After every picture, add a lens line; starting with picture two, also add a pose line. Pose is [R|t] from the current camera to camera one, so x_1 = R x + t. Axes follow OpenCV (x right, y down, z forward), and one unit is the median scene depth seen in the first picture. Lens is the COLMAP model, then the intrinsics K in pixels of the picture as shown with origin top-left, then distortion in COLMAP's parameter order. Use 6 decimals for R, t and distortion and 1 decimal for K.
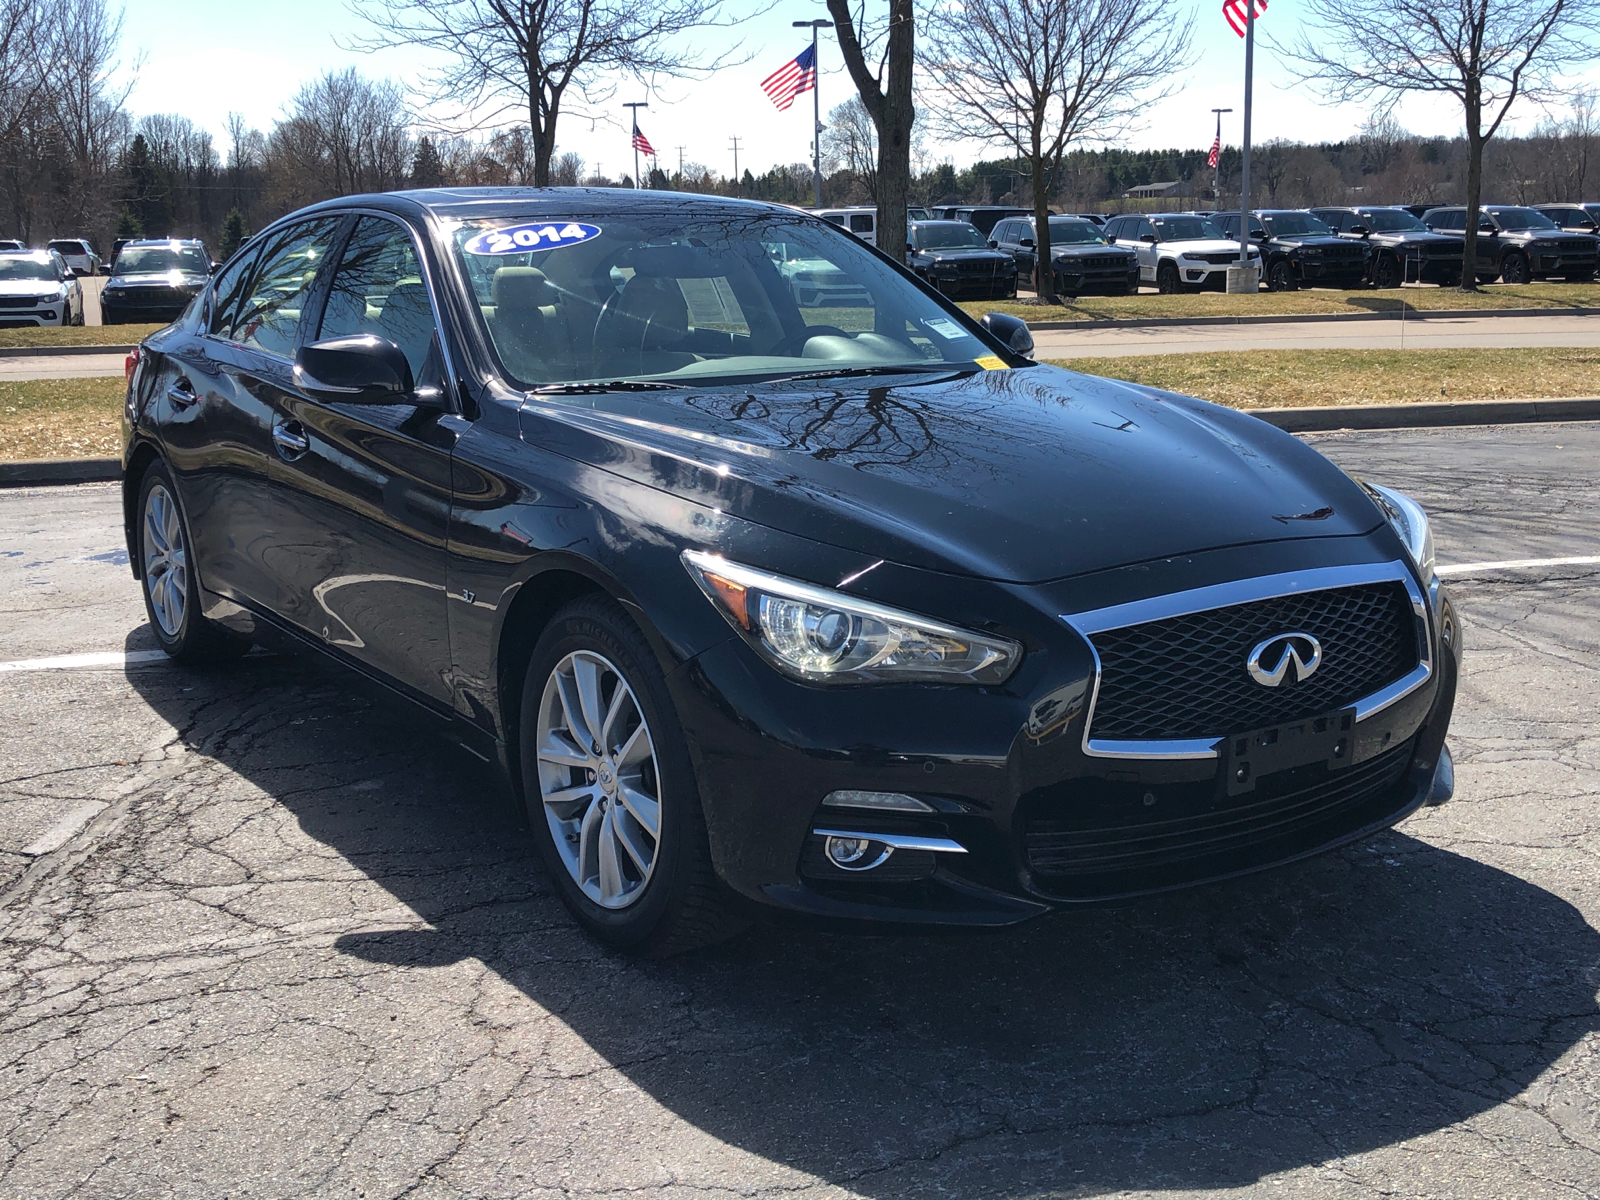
lens RADIAL K [[1745.4, 0, 794.5], [0, 1745.4, 598.4], [0, 0, 1]] dist [0.026894, 0.000000]
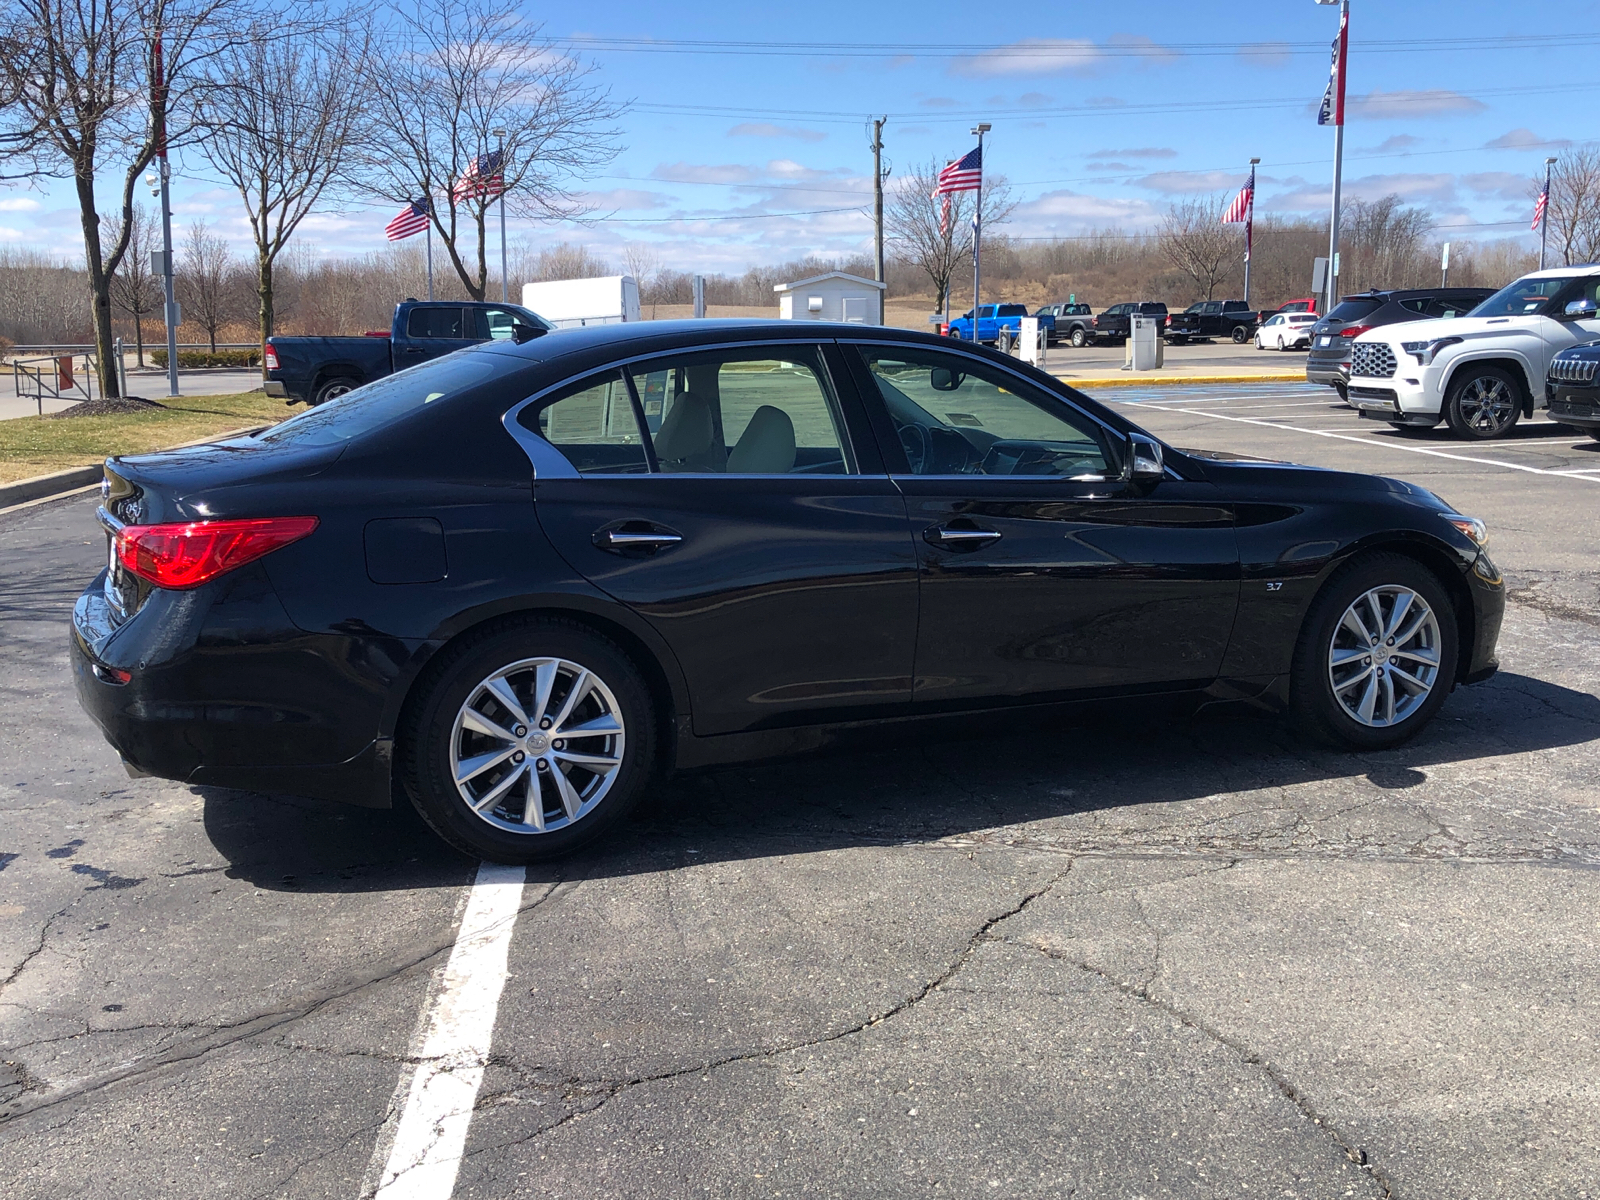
lens RADIAL K [[1745.4, 0, 806.4], [0, 1745.4, 603.1], [0, 0, 1]] dist [0.026894, 0.000000]
pose [[0.171865, -0.138980, 0.975268, -1.051961], [0.197635, 0.974735, 0.104076, -0.137041], [-0.965092, 0.174860, 0.194990, 0.645274]]
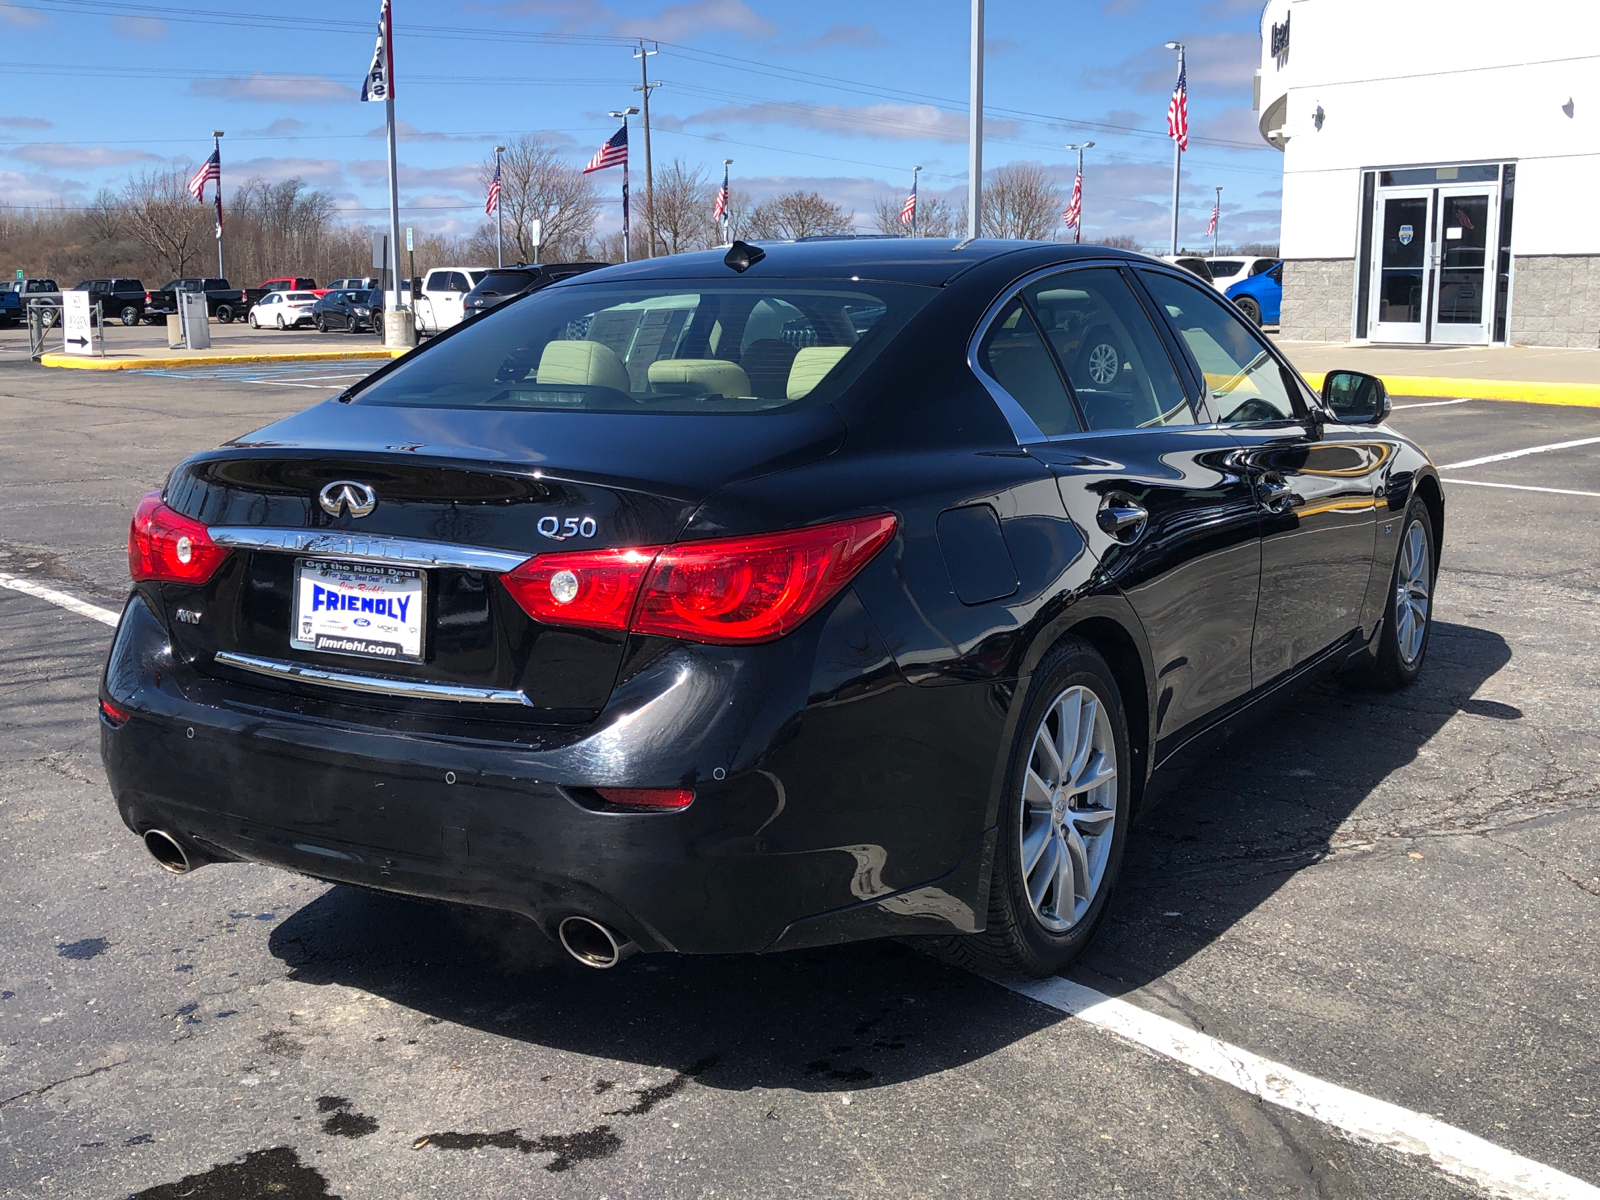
lens RADIAL K [[1745.4, 0, 804.9], [0, 1745.4, 600.4], [0, 0, 1]] dist [0.026894, 0.000000]
pose [[-0.408627, -0.134839, 0.902686, -0.794211], [0.195586, 0.953114, 0.230909, -0.229352], [-0.891499, 0.270909, -0.363096, 1.182676]]
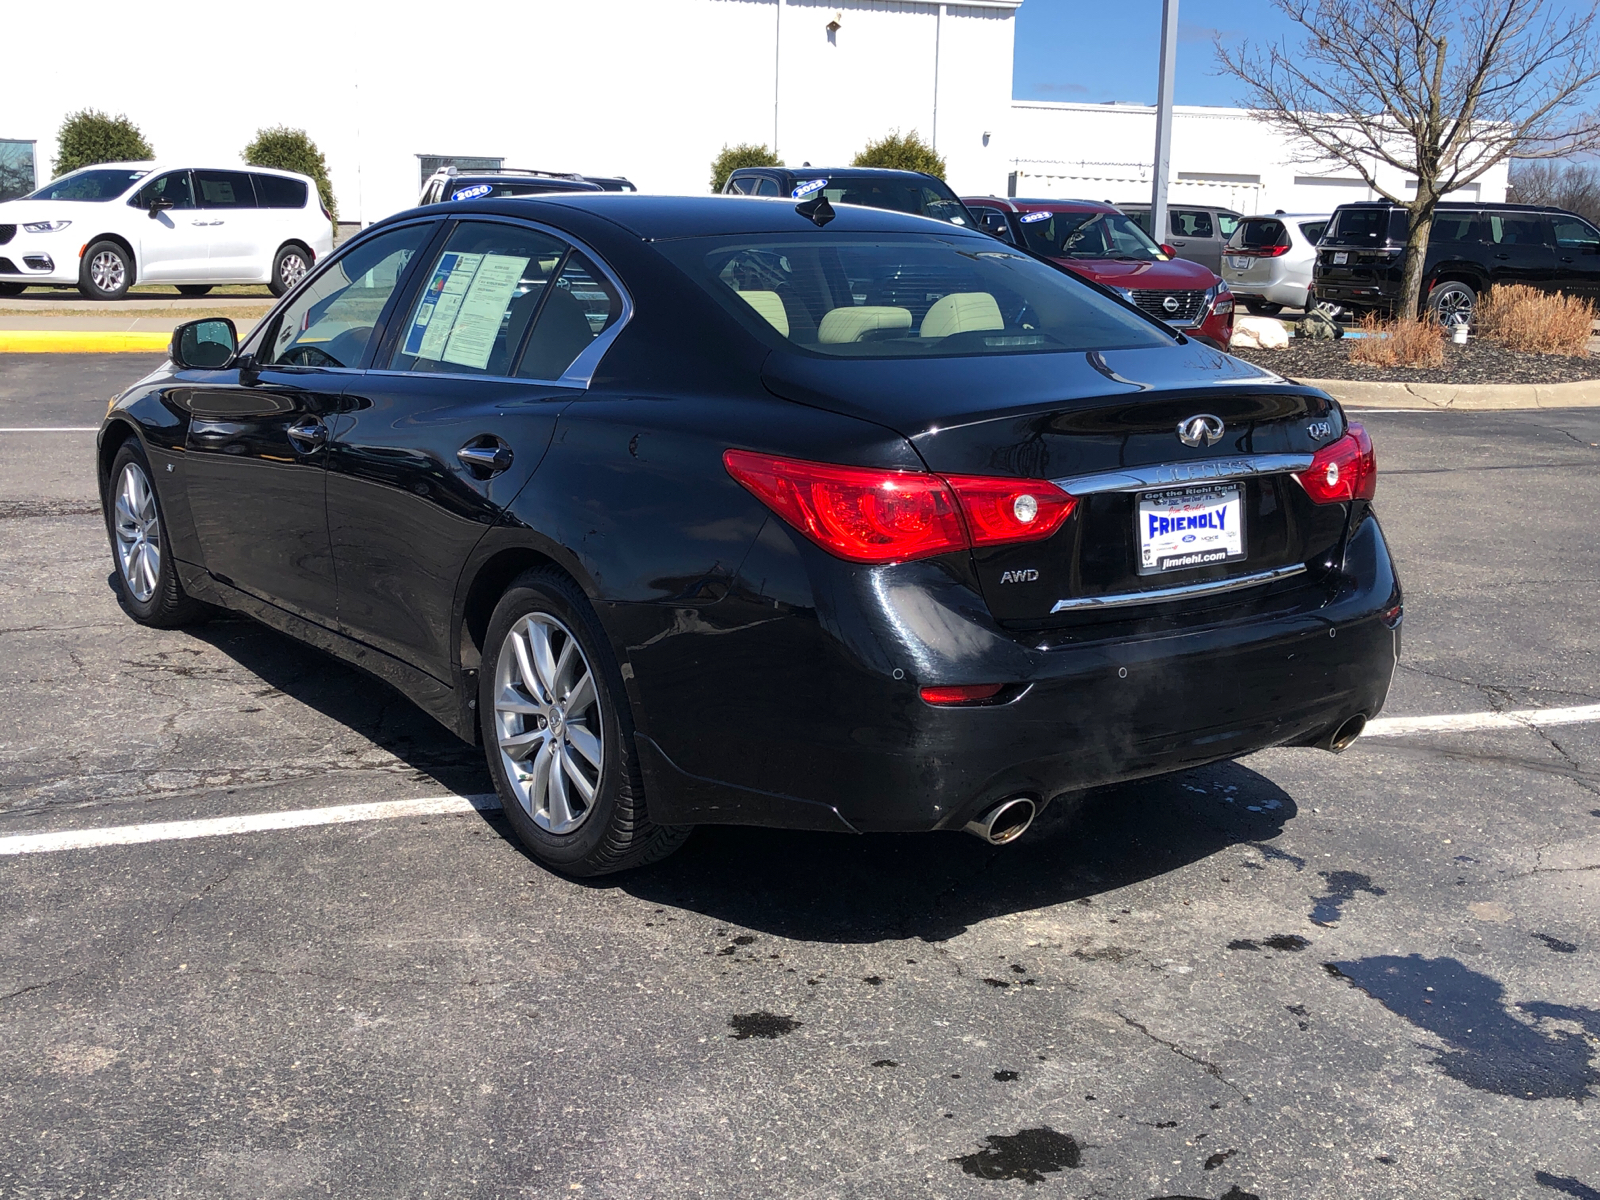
lens RADIAL K [[1745.4, 0, 786.5], [0, 1745.4, 595.8], [0, 0, 1]] dist [0.026894, 0.000000]
pose [[-0.998980, 0.011006, -0.043786, -0.144214], [-0.006802, 0.922071, 0.386960, -0.334412], [0.044633, 0.386864, -0.921056, 1.637751]]
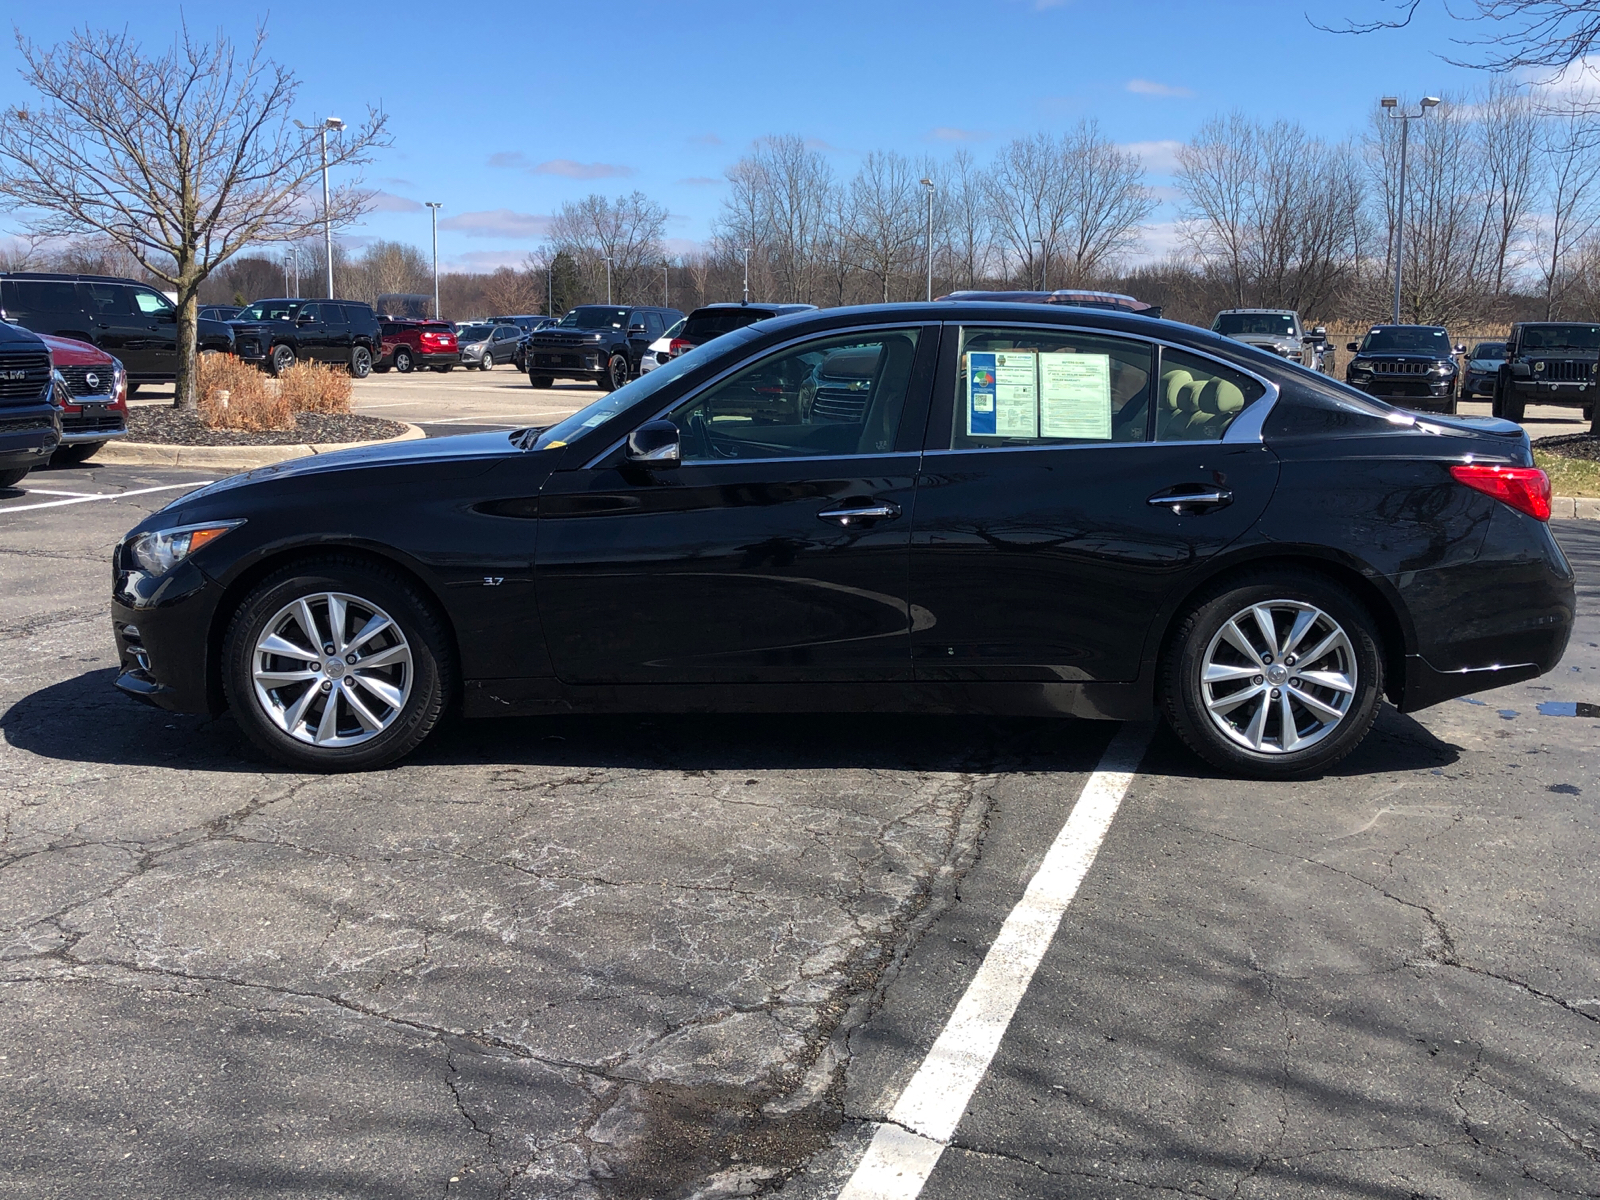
lens RADIAL K [[1745.4, 0, 804.9], [0, 1745.4, 600.2], [0, 0, 1]] dist [0.026894, 0.000000]
pose [[-0.540922, 0.140976, -0.829174, 0.776932], [-0.165092, 0.948877, 0.269028, -0.289083], [0.824711, 0.282413, -0.489995, 1.307755]]
